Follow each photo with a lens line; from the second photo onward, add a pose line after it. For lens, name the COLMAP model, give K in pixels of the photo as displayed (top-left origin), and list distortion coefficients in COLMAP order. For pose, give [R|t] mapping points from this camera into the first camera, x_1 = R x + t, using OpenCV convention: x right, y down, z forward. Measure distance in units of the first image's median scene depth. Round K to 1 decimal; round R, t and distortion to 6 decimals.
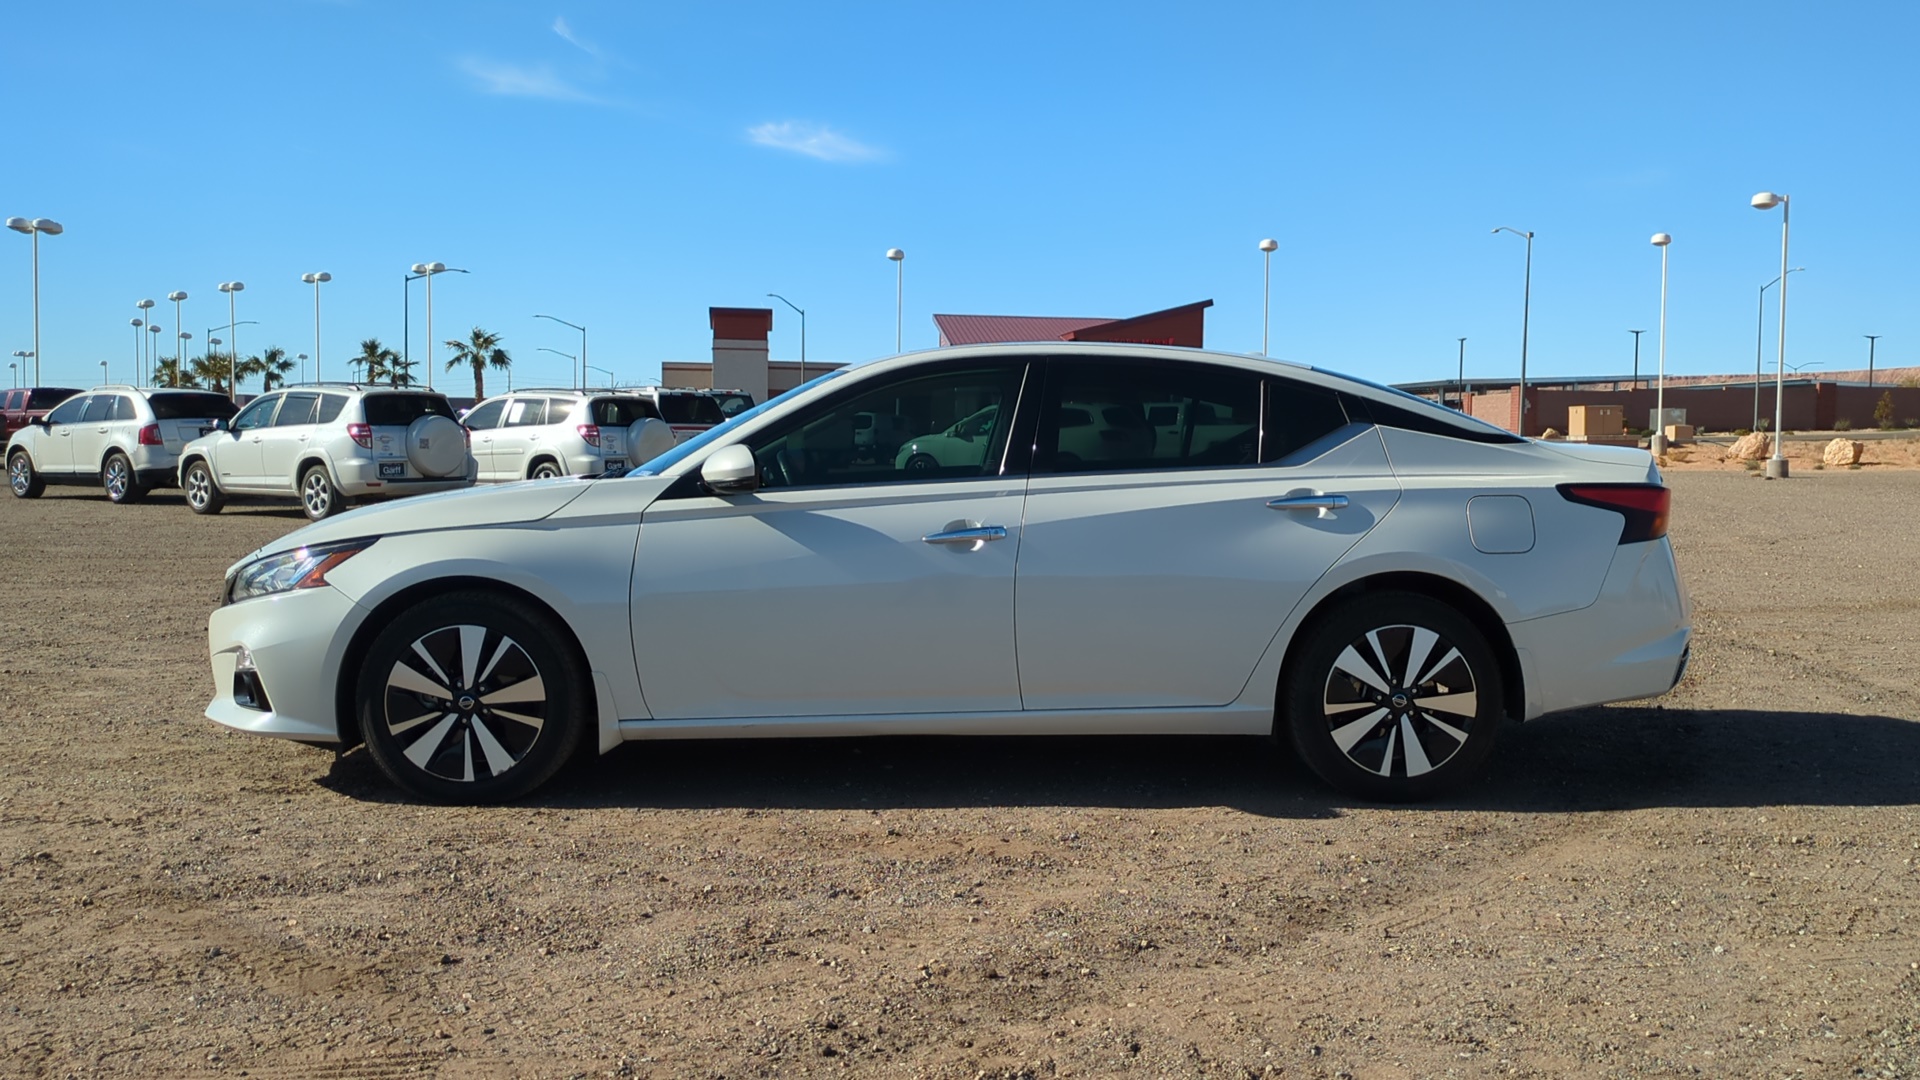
lens RADIAL K [[1597.9, 0, 982.9], [0, 1597.9, 542.2], [0, 0, 1]] dist [0.068195, -0.103608]
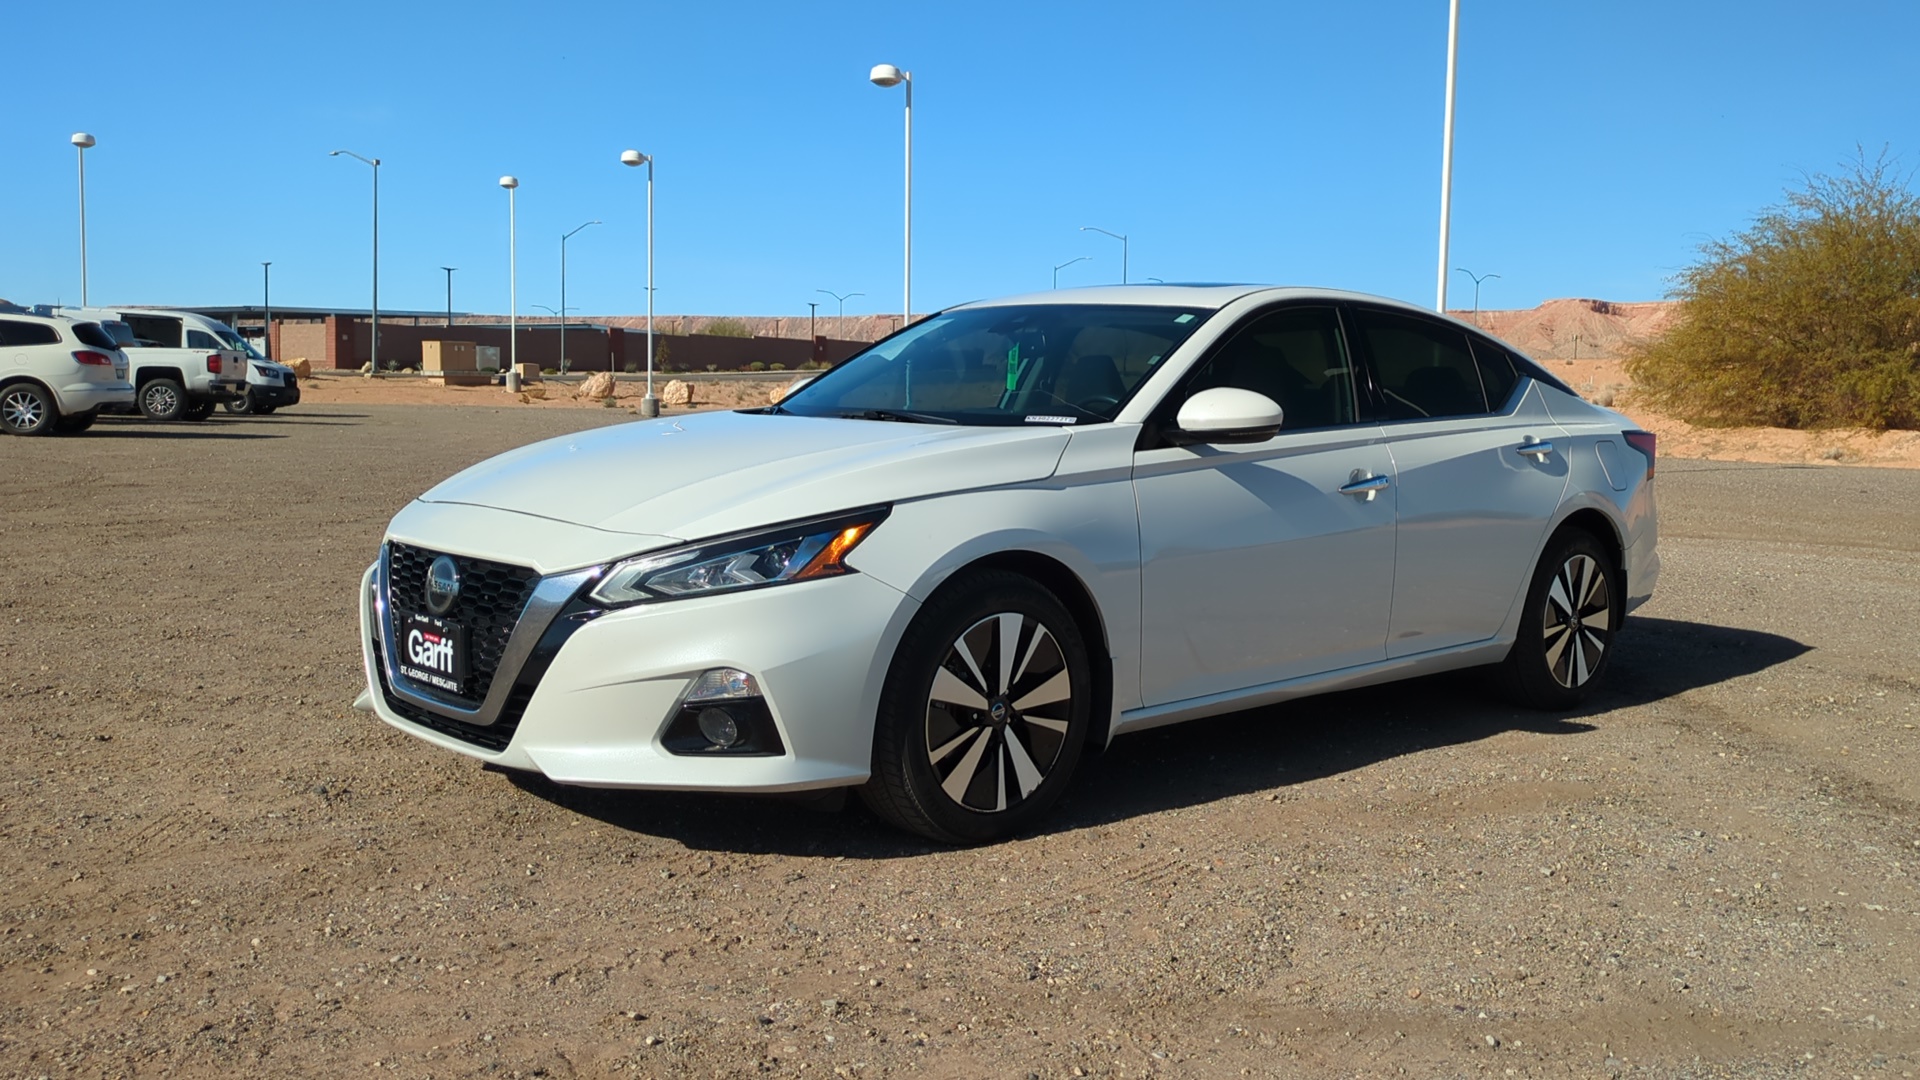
lens RADIAL K [[1597.9, 0, 982.9], [0, 1597.9, 542.2], [0, 0, 1]] dist [0.068195, -0.103608]
pose [[0.756493, -0.044446, 0.652490, -0.818550], [0.017820, 0.998718, 0.047370, -0.019784], [-0.653759, -0.024208, 0.756315, 0.407168]]
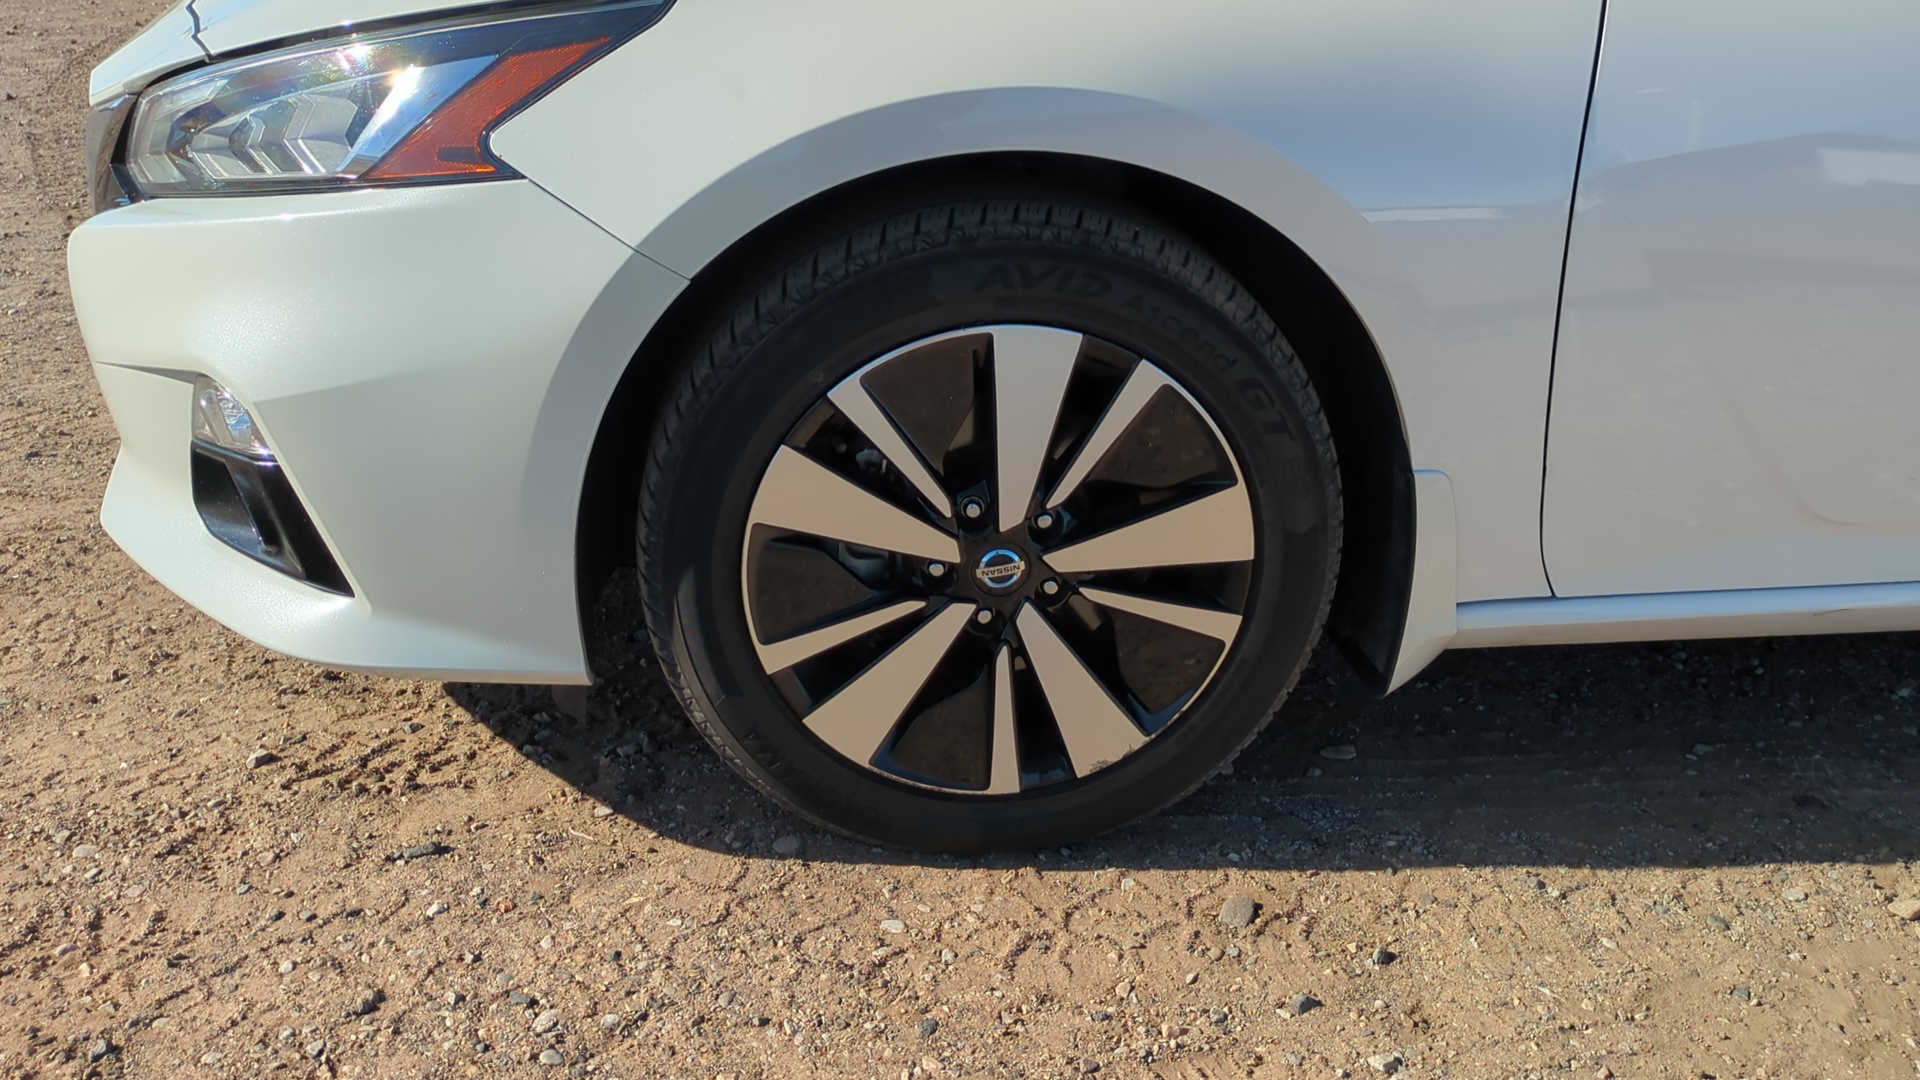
lens RADIAL K [[1640.2, 0, 960.0], [0, 1640.2, 540.0], [0, 0, 1]] dist [0.085481, -0.001000]
pose [[0.998444, -0.011140, 0.054631, -0.339503], [-0.009115, 0.934042, 0.357047, -0.016703], [-0.055005, -0.356990, 0.932487, 0.697610]]
